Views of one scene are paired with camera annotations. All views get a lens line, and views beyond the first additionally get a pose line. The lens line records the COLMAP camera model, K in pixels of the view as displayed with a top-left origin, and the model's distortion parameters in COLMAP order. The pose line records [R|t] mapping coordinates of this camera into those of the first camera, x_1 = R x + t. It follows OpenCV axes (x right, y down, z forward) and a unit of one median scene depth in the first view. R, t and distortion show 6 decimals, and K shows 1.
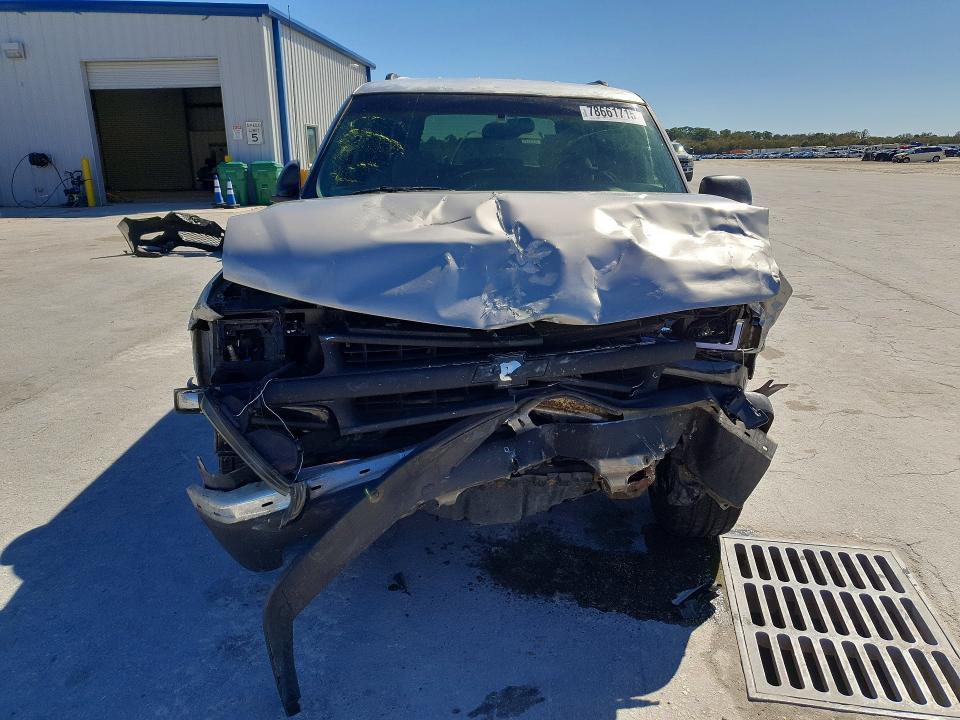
lens RADIAL K [[740.4, 0, 485.4], [0, 740.4, 359.4], [0, 0, 1]] dist [0.014296, 0.005773]
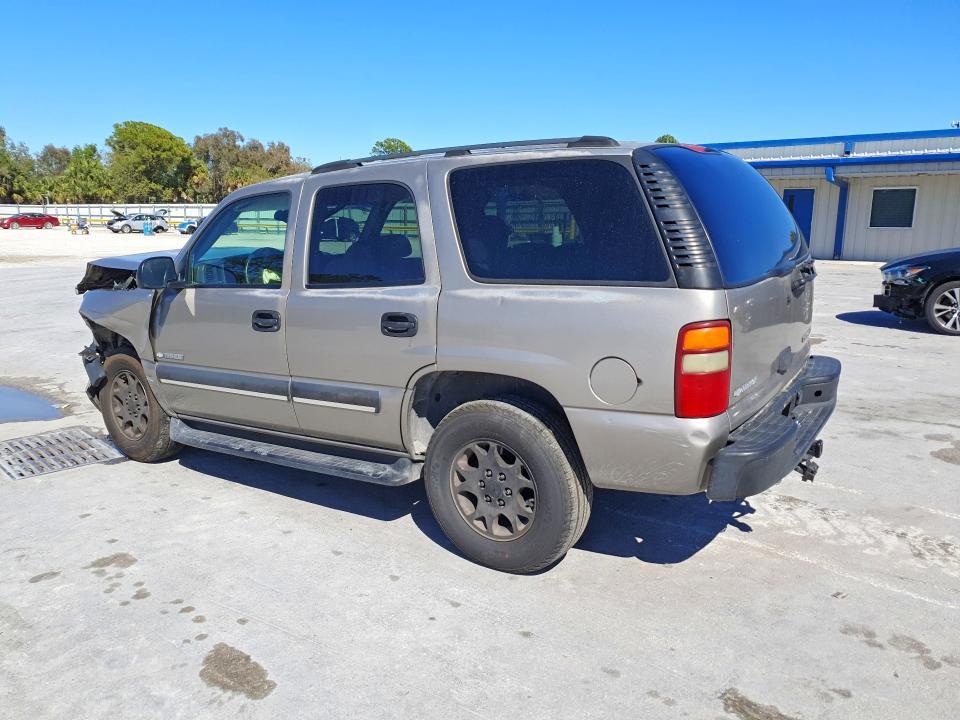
lens RADIAL K [[741.8, 0, 479.6], [0, 741.8, 373.2], [0, 0, 1]] dist [0.004761, 0.005244]
pose [[-0.561041, 0.184731, -0.806912, 0.796829], [-0.208967, 0.911604, 0.353992, -0.473713], [0.800978, 0.367222, -0.472845, 1.589698]]
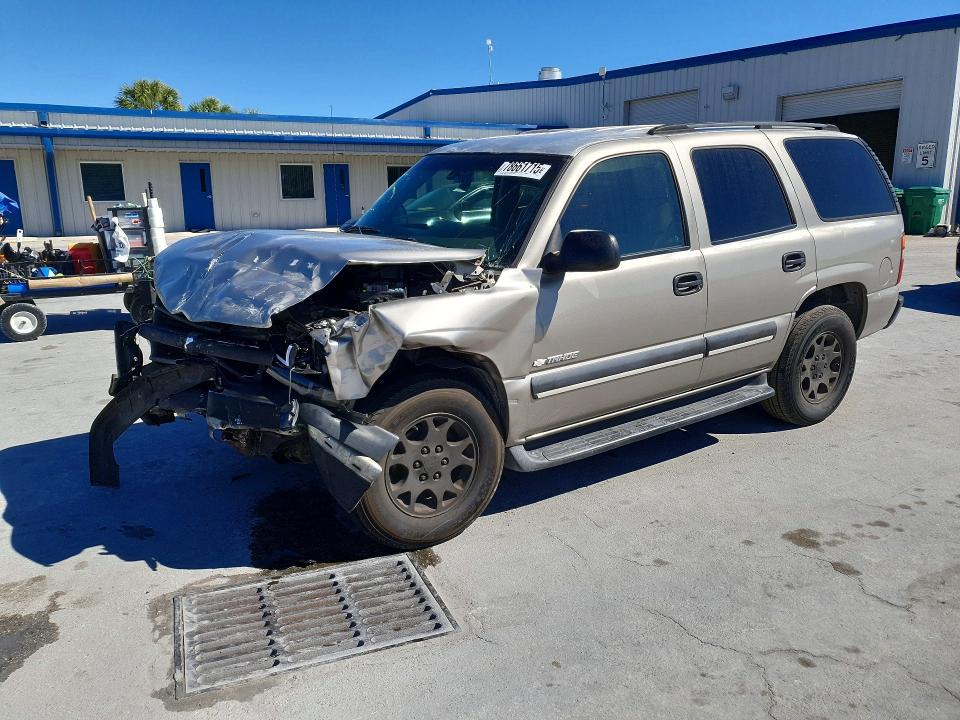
lens RADIAL K [[740.4, 0, 485.4], [0, 740.4, 359.4], [0, 0, 1]] dist [0.014296, 0.005773]
pose [[0.559299, 0.194876, -0.805734, 0.805337], [-0.214705, 0.972862, 0.086261, -0.107965], [0.800679, 0.124750, 0.585962, 0.272412]]
